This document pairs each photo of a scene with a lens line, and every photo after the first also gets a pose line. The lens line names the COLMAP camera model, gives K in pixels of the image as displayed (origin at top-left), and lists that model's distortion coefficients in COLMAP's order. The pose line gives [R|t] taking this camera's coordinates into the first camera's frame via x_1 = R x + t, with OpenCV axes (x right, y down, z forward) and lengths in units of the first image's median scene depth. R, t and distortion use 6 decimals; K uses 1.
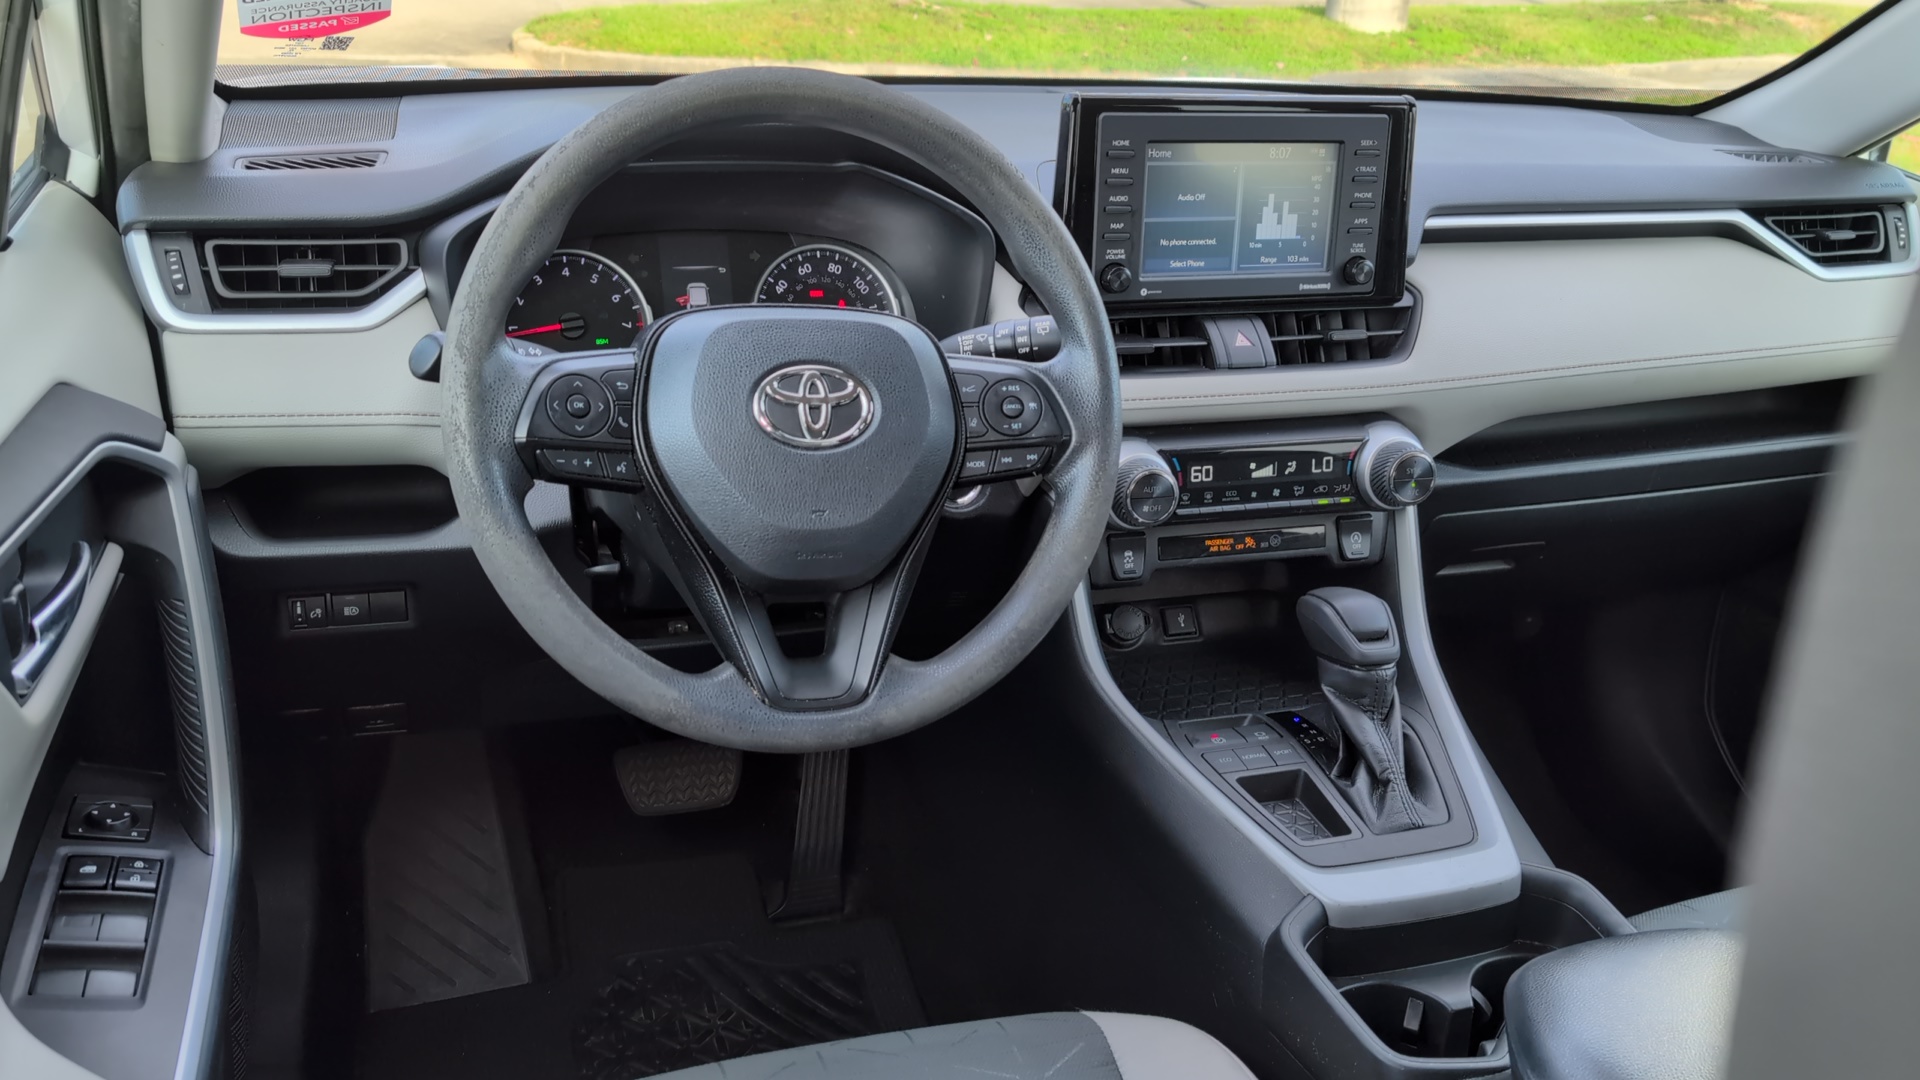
lens RADIAL K [[1620.7, 0, 965.1], [0, 1620.7, 537.3], [0, 0, 1]] dist [0.038511, -0.048121]
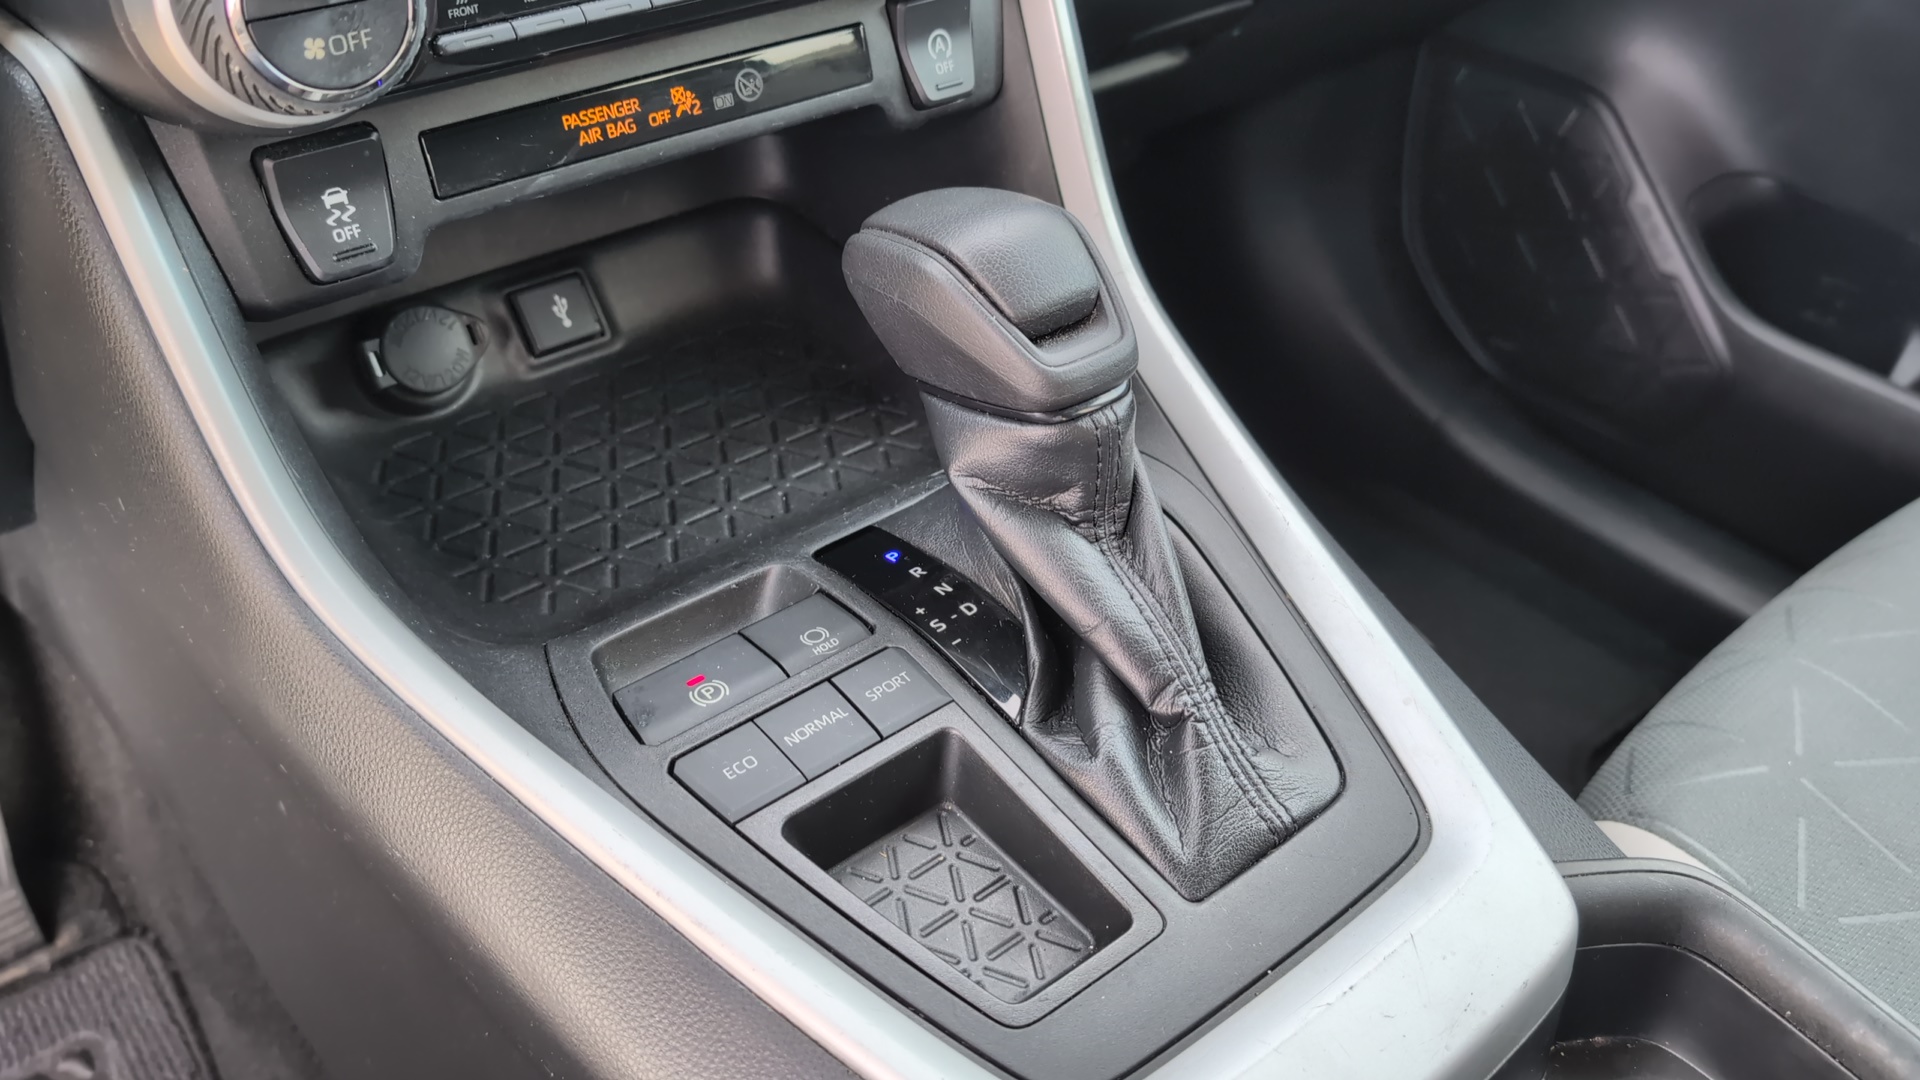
lens RADIAL K [[1580.8, 0, 931.1], [0, 1580.8, 543.0], [0, 0, 1]] dist [0.013315, -0.001462]
pose [[0.936959, -0.232961, 0.260455, 0.094088], [0.148051, 0.939798, 0.307994, -0.004252], [-0.316526, -0.250018, 0.915042, 0.532220]]
